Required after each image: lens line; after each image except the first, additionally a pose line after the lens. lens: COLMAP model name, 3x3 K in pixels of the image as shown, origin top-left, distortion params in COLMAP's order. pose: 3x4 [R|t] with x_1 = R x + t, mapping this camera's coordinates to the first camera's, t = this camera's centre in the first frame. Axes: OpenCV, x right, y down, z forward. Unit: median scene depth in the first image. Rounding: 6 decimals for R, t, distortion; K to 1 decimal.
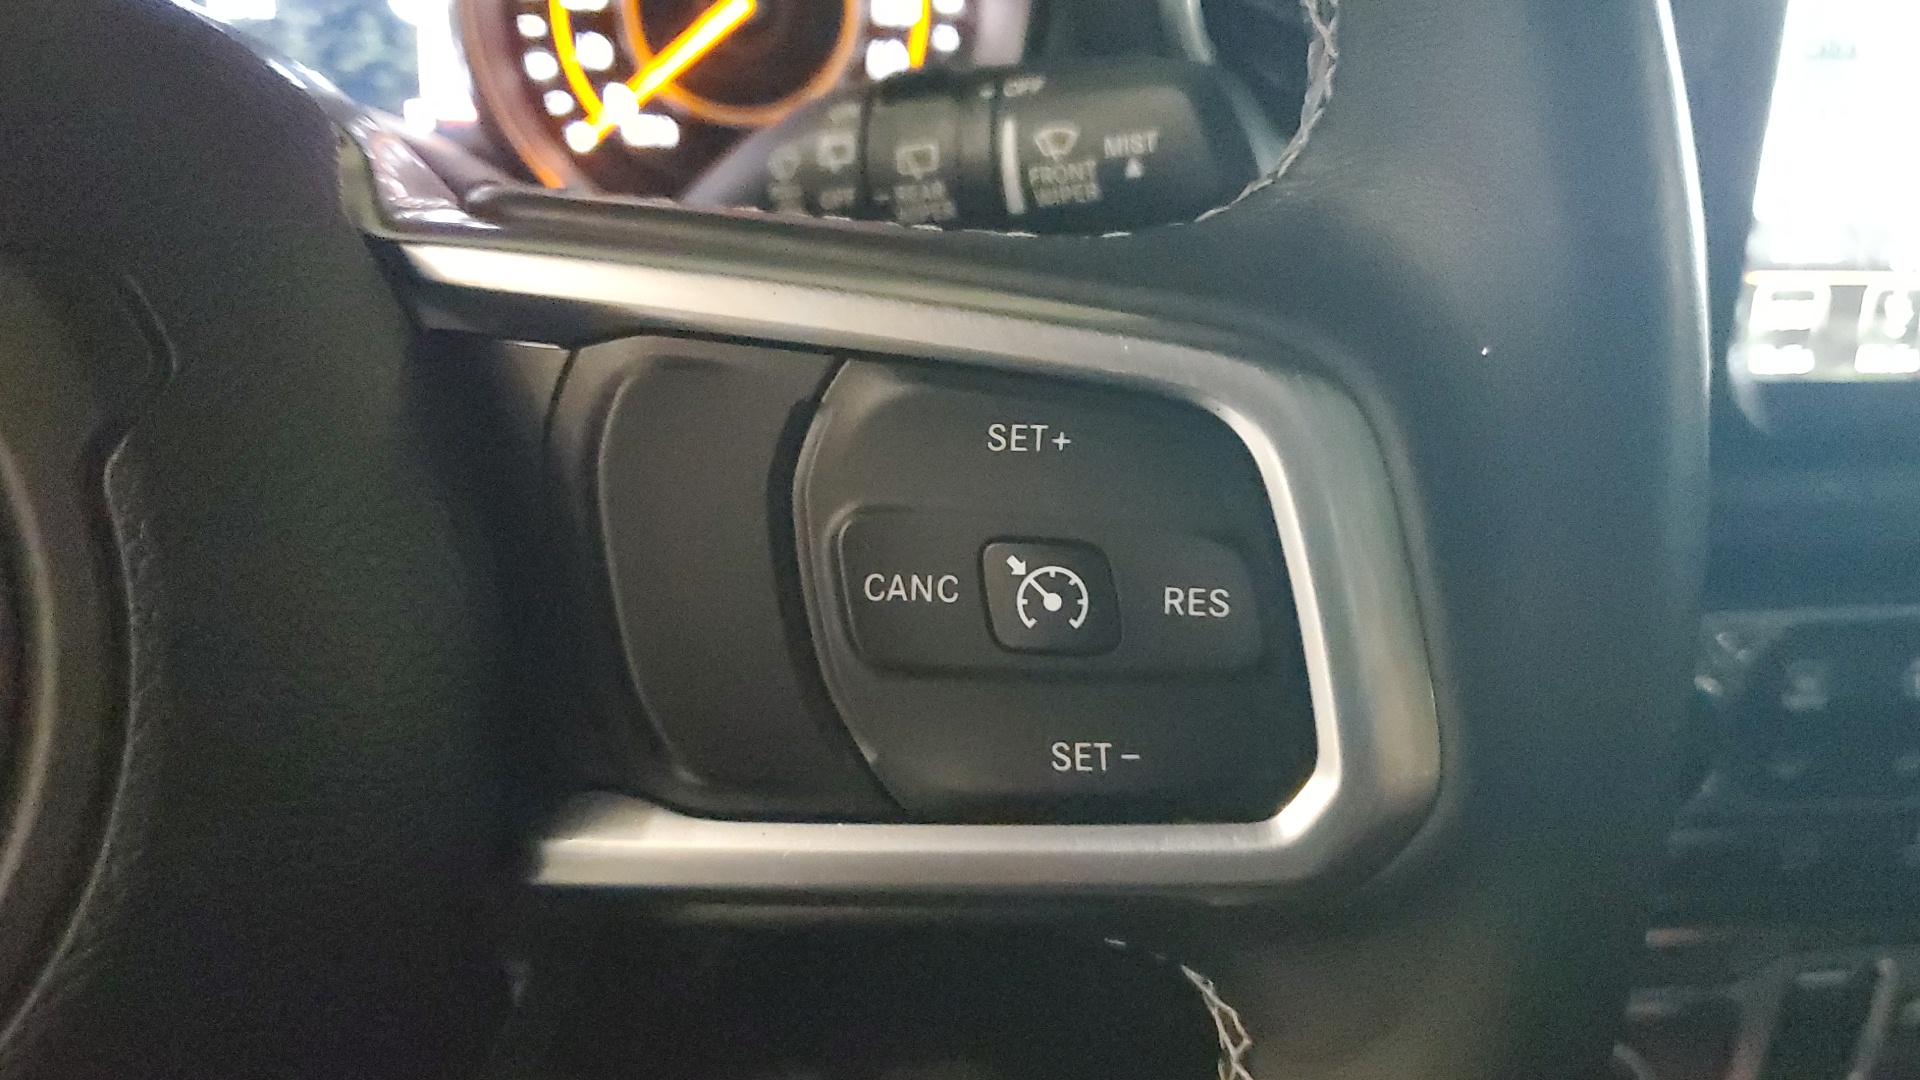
lens RADIAL K [[1608.4, 0, 985.6], [0, 1608.4, 539.3], [0, 0, 1]] dist [0.070164, -0.094226]
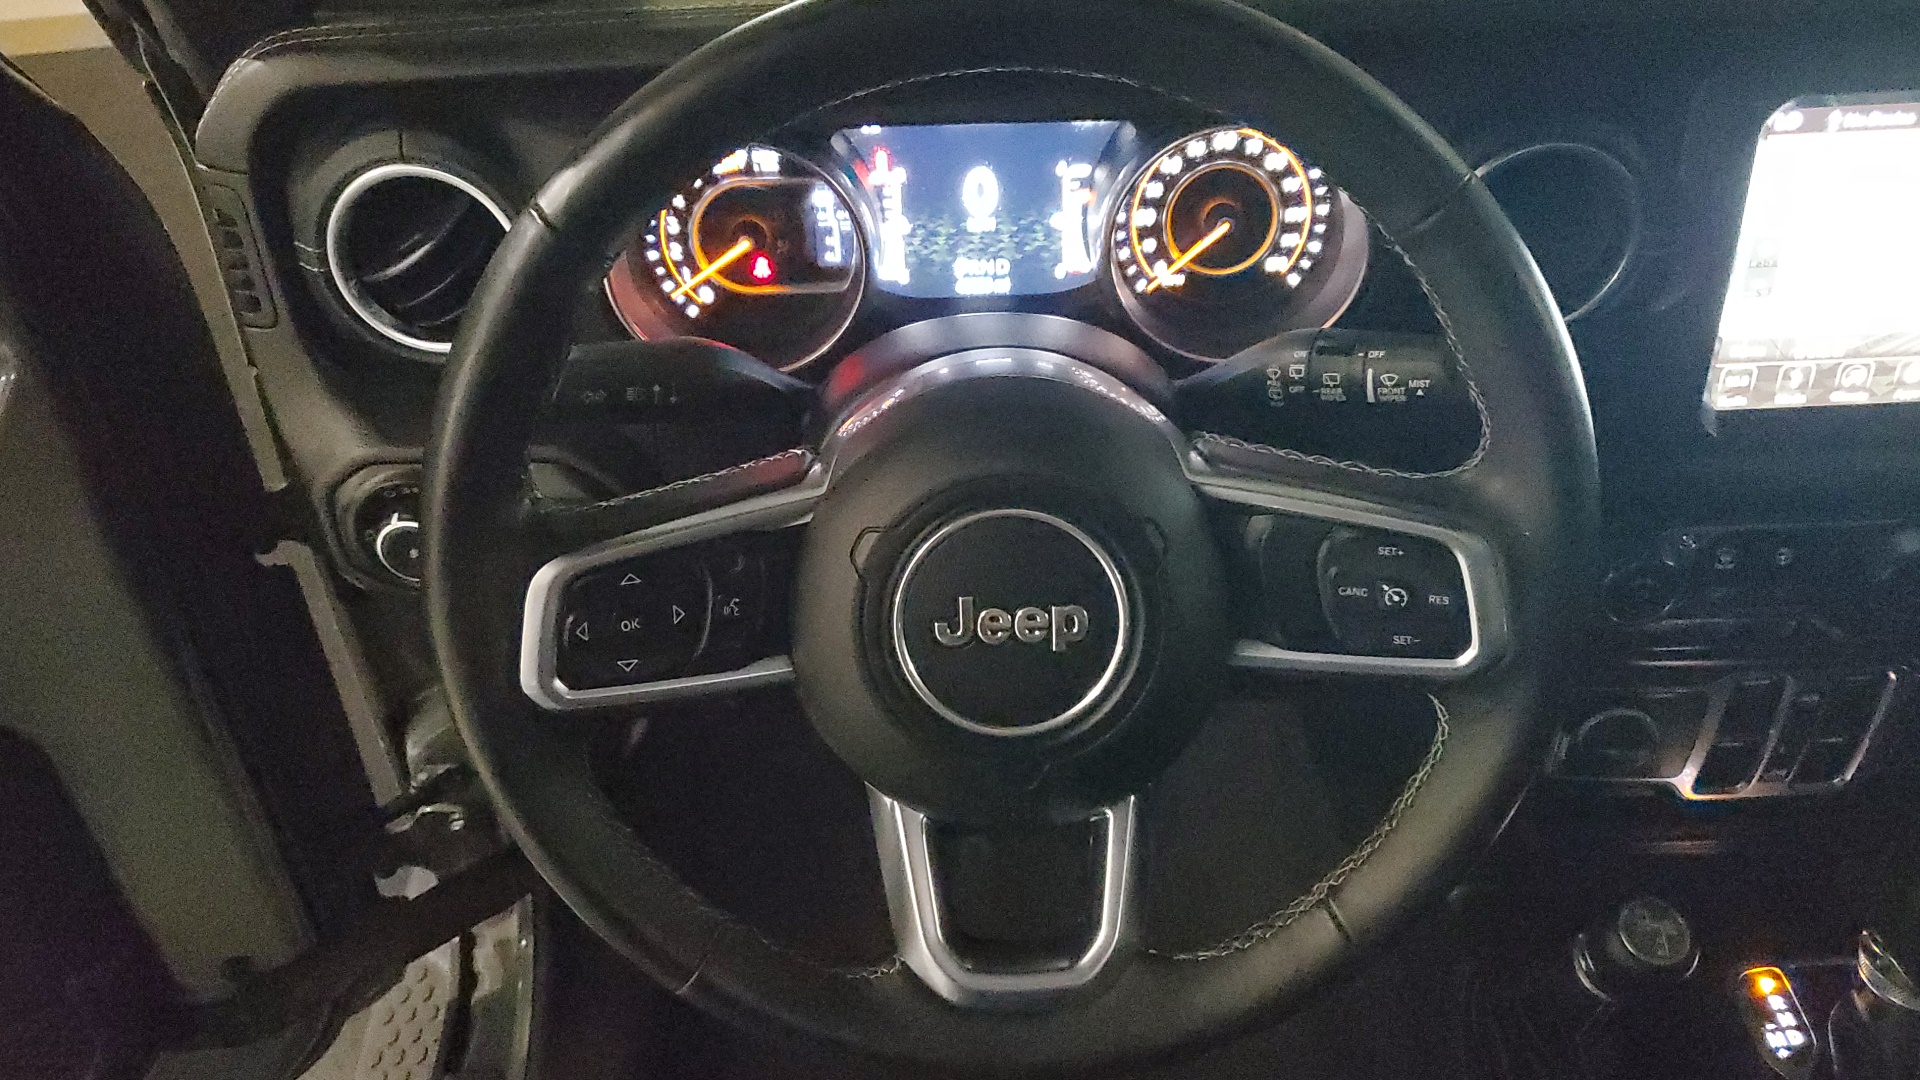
lens RADIAL K [[1608.4, 0, 971.9], [0, 1608.4, 536.2], [0, 0, 1]] dist [0.070164, -0.094226]
pose [[0.990900, 0.018554, -0.133317, -0.265920], [0.011283, 0.975518, 0.219630, -0.571614], [0.134128, -0.219136, 0.966431, -1.629990]]
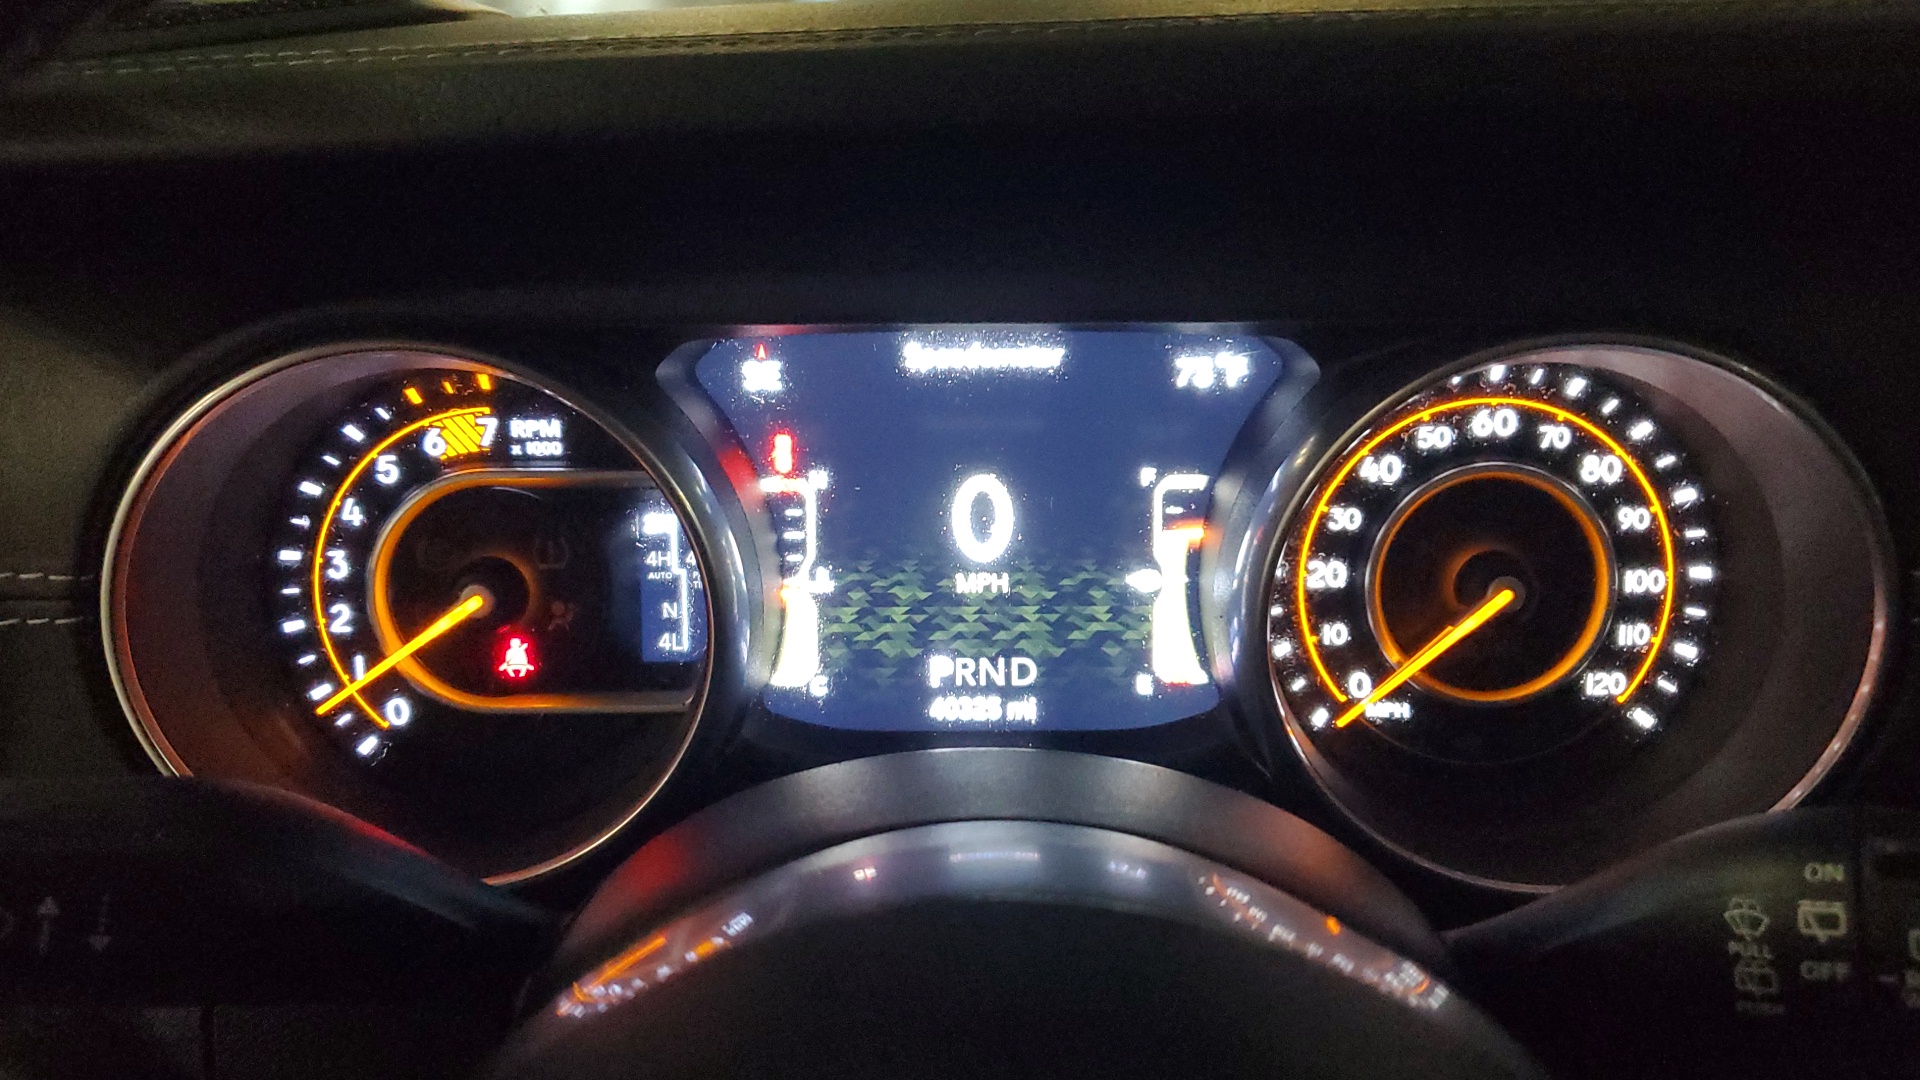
lens RADIAL K [[1608.4, 0, 951.7], [0, 1608.4, 534.5], [0, 0, 1]] dist [0.070164, -0.094226]
pose [[0.985635, -0.000800, -0.168888, -0.442584], [-0.017318, 0.994239, -0.105777, -0.366415], [0.168000, 0.107182, 0.979943, -0.018241]]
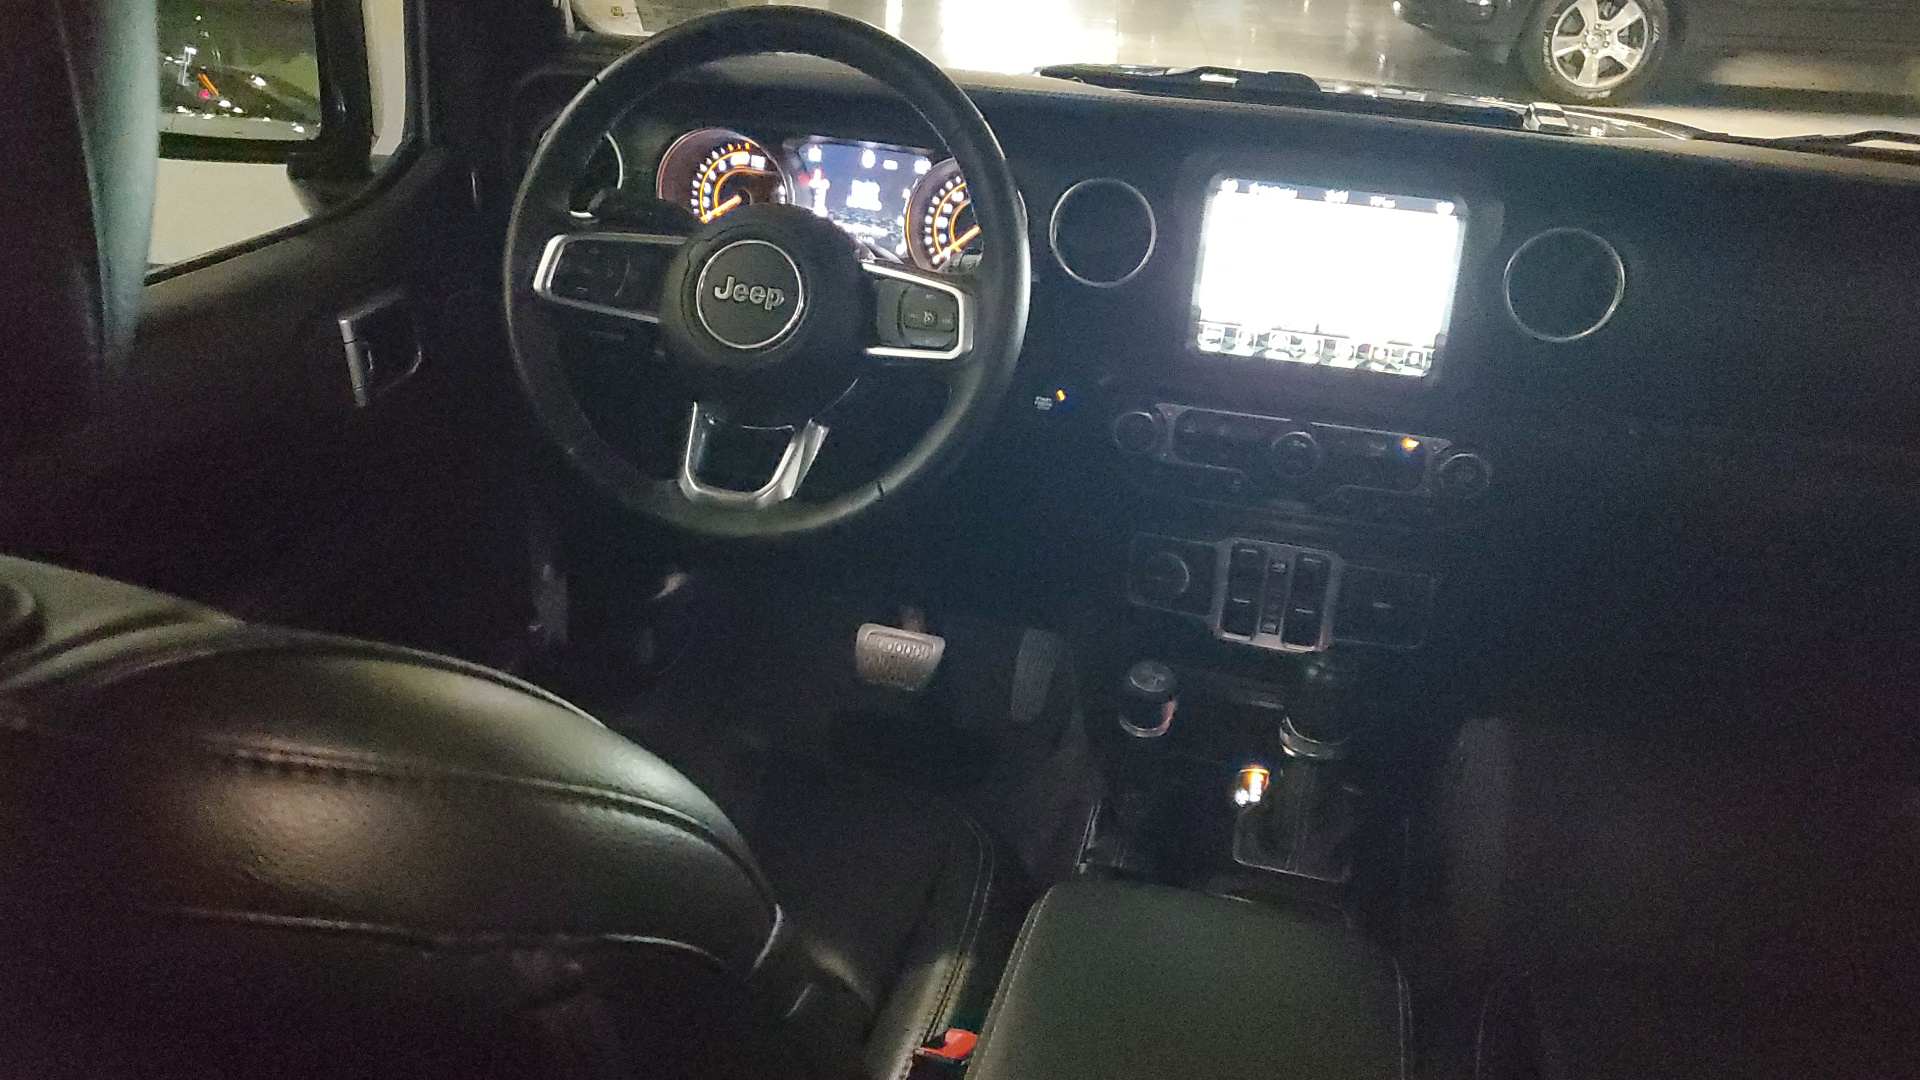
lens RADIAL K [[1608.4, 0, 965.4], [0, 1608.4, 571.9], [0, 0, 1]] dist [0.070164, -0.094226]
pose [[0.916970, 0.166636, -0.362490, 1.956973], [-0.196041, 0.979534, -0.045625, 0.945431], [0.347469, 0.112899, 0.930870, -3.621092]]
